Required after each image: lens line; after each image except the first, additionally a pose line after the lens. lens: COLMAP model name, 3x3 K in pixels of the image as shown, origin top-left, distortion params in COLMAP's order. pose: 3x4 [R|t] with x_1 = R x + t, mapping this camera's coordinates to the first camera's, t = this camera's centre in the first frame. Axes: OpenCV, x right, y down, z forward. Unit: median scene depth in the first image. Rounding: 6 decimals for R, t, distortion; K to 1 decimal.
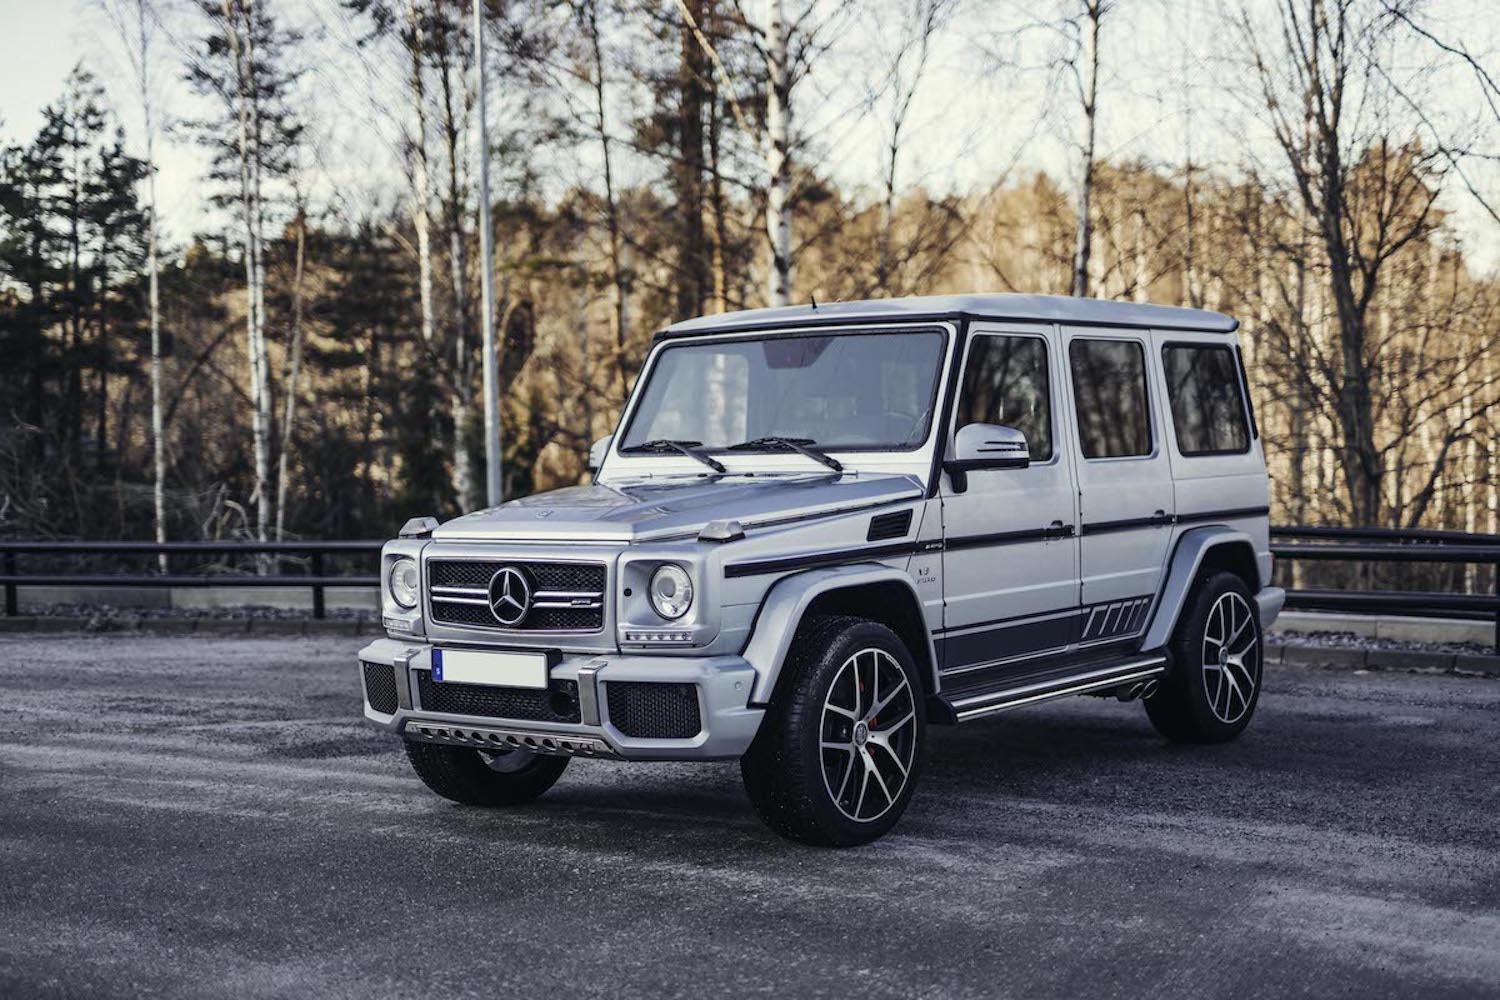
lens RADIAL K [[2027.9, 0, 750.0], [0, 2027.9, 500.0], [0, 0, 1]] dist [0.117855, 0.003314]
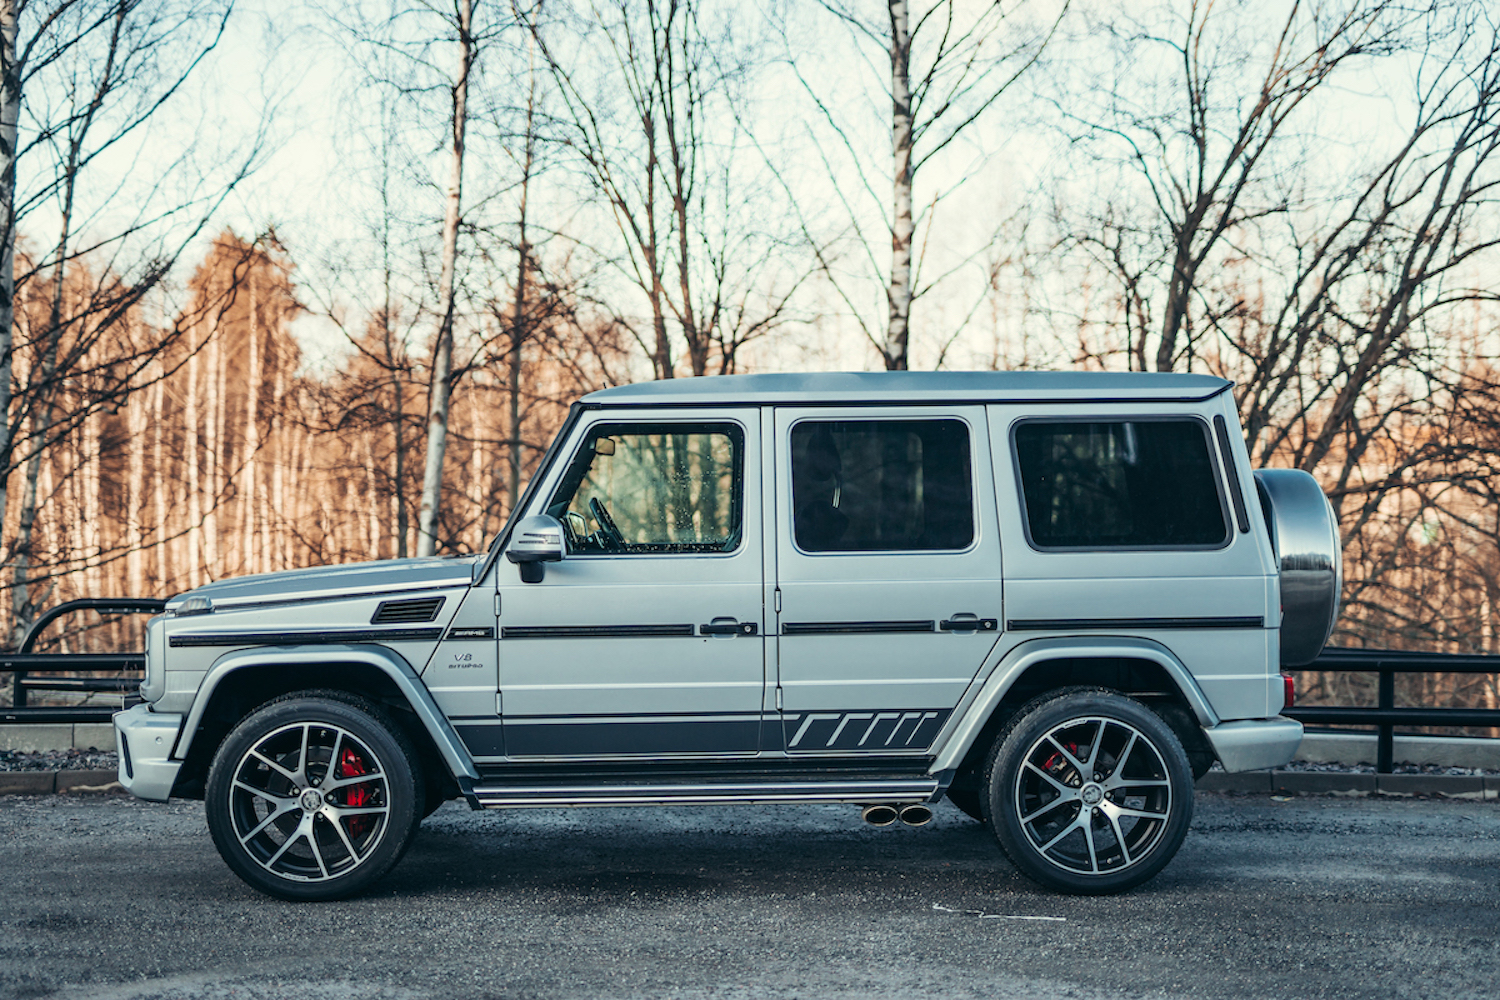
lens RADIAL K [[2027.9, 0, 750.0], [0, 2027.9, 500.0], [0, 0, 1]] dist [0.117855, 0.003314]
pose [[0.586713, 0.072413, -0.806550, 0.894086], [-0.020958, 0.997018, 0.074268, -0.111019], [0.809523, -0.026671, 0.586482, 0.463570]]
